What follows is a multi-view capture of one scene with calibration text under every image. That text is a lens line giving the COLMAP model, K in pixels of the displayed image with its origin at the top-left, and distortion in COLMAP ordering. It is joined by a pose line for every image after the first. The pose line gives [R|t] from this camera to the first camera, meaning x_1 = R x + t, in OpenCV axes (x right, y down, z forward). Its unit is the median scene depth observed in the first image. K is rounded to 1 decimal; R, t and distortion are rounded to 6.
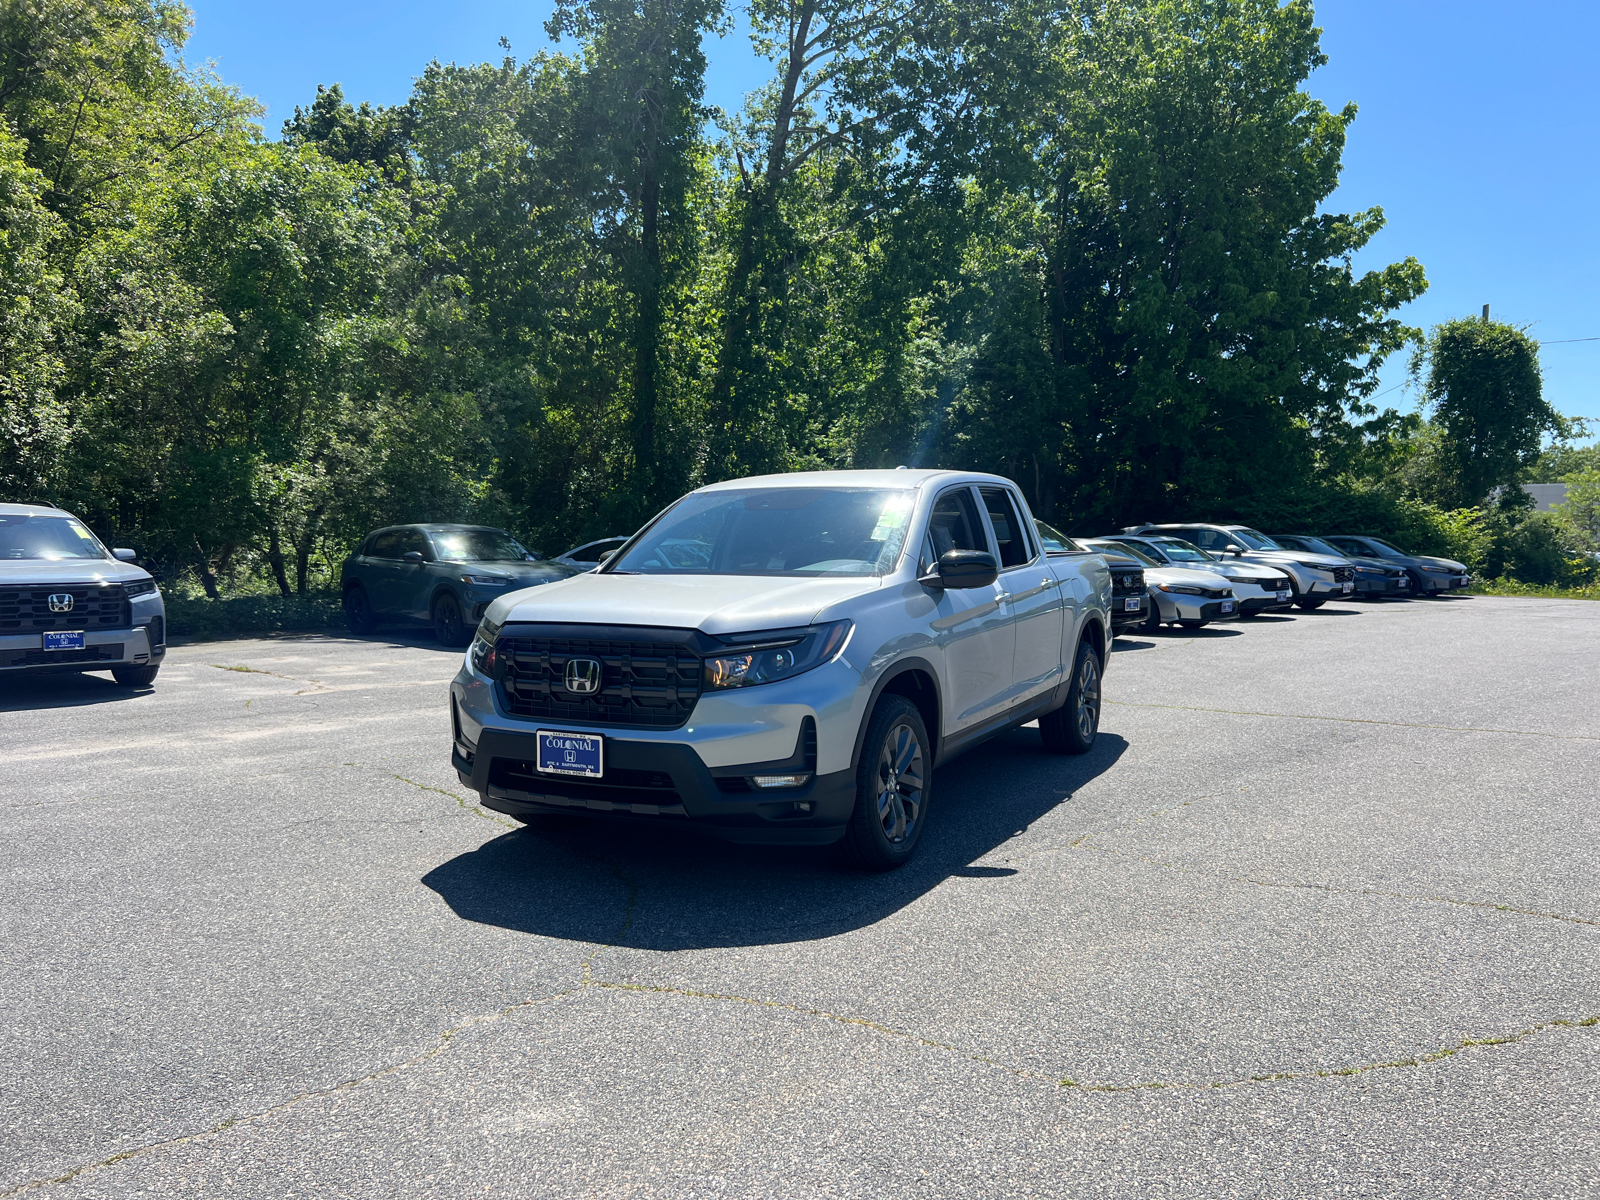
lens RADIAL K [[1214.0, 0, 800.0], [0, 1214.0, 600.0], [0, 0, 1]] dist [0.063387, -0.088467]
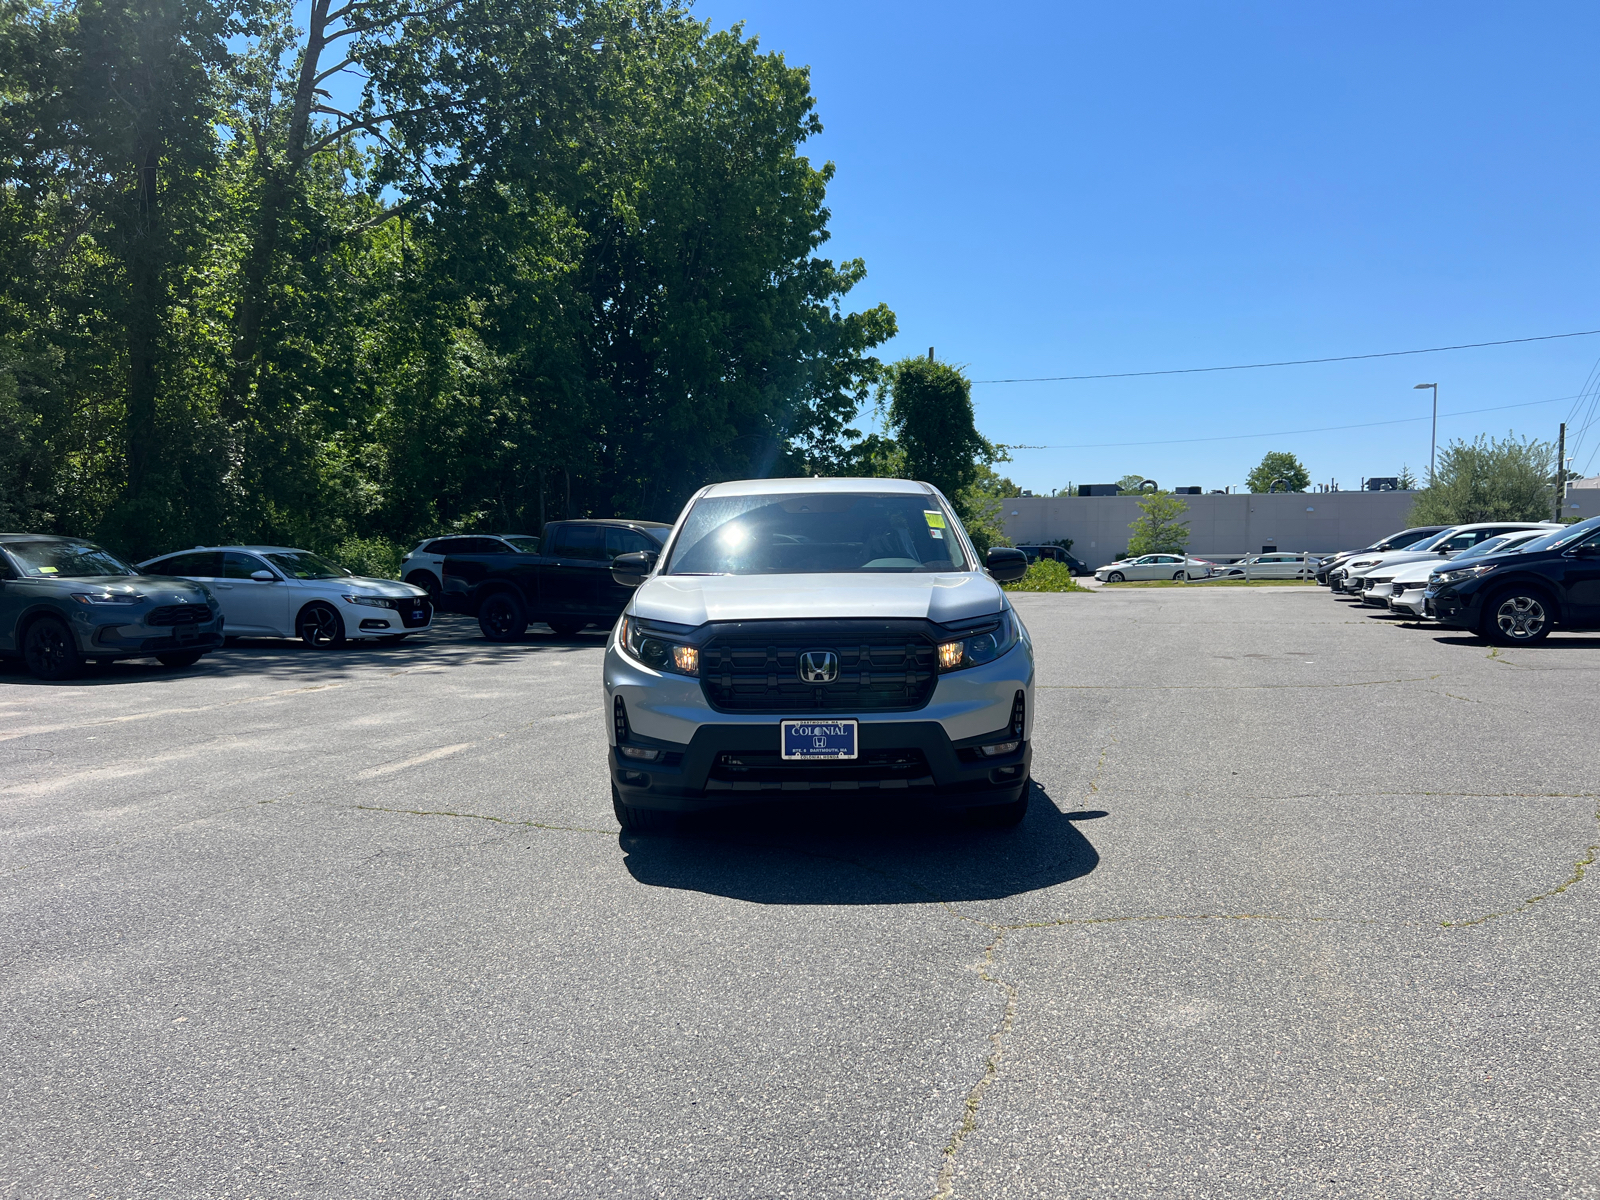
lens RADIAL K [[1214.0, 0, 800.0], [0, 1214.0, 600.0], [0, 0, 1]] dist [0.063387, -0.088467]
pose [[0.893416, -0.027798, 0.448370, -0.108640], [0.031662, 0.999498, -0.001122, 0.000707], [-0.448113, 0.015199, 0.893847, 0.008703]]
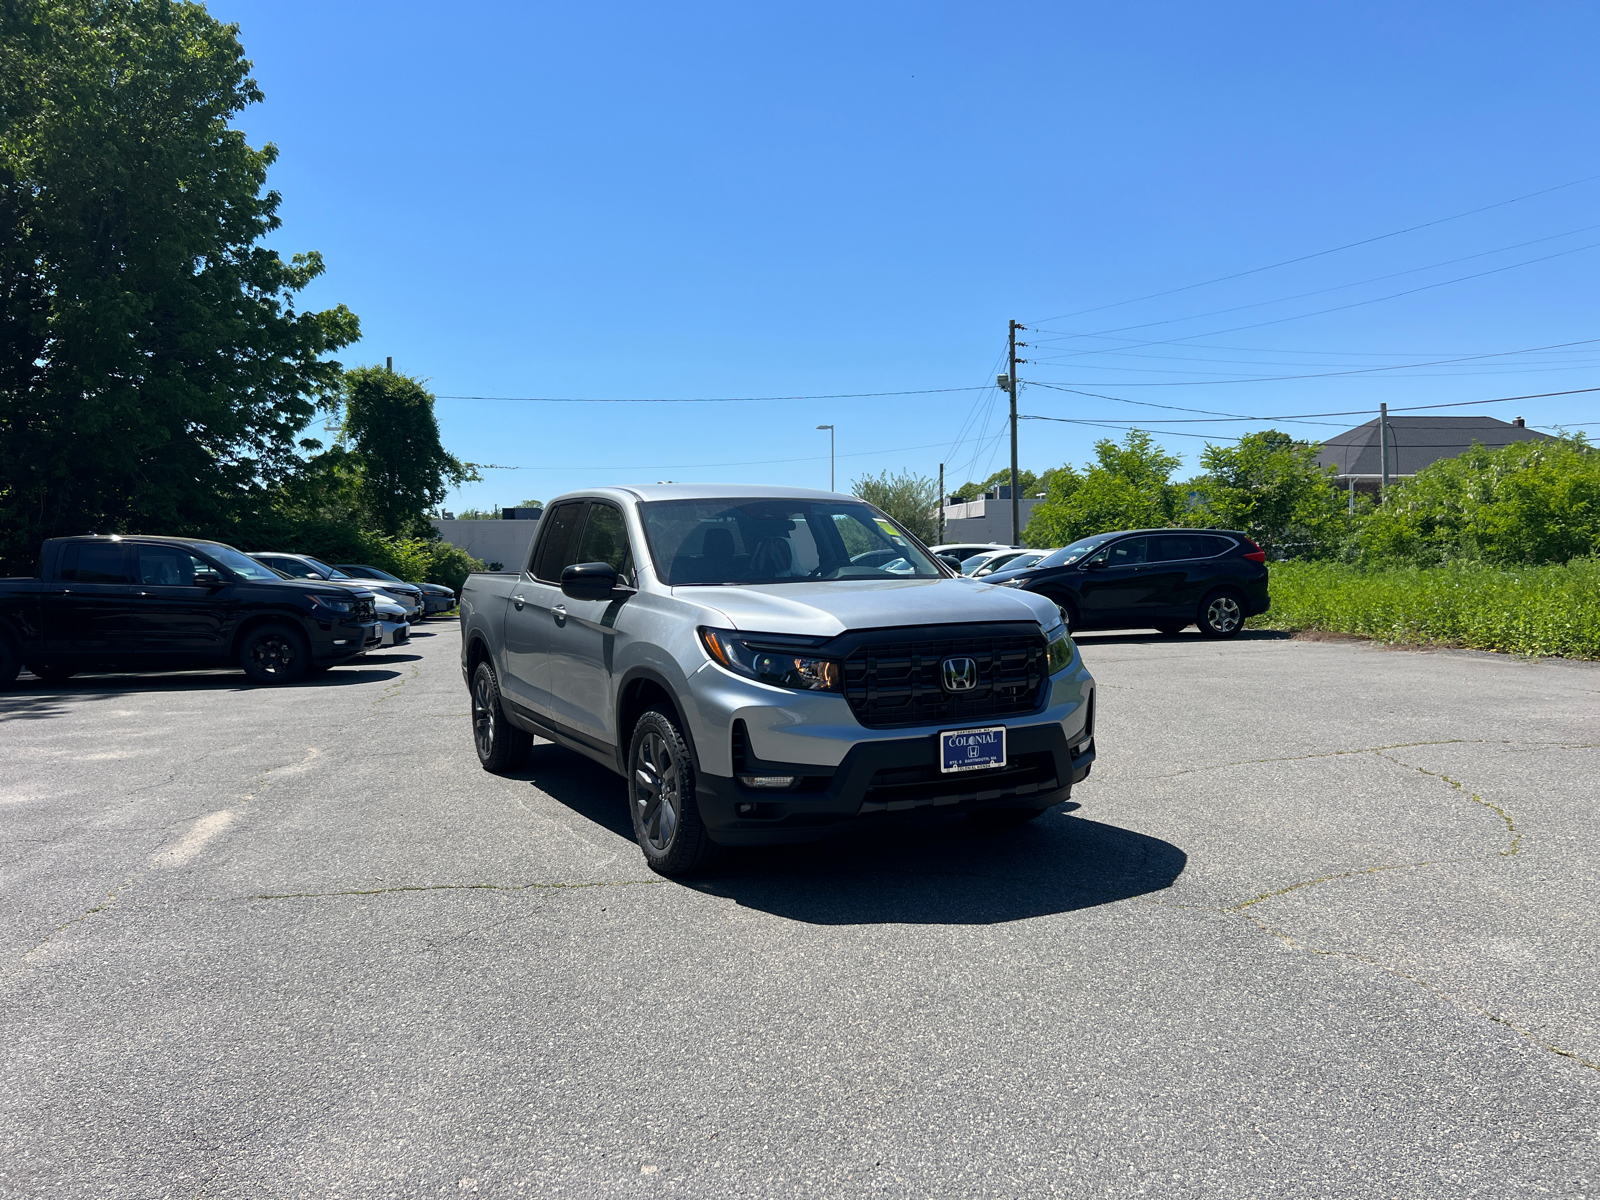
lens RADIAL K [[1214.0, 0, 800.0], [0, 1214.0, 600.0], [0, 0, 1]] dist [0.063387, -0.088467]
pose [[0.568004, -0.032612, 0.822379, -0.178423], [0.055489, 0.998458, 0.001269, -0.001483], [-0.821153, 0.044912, 0.568938, 0.084835]]
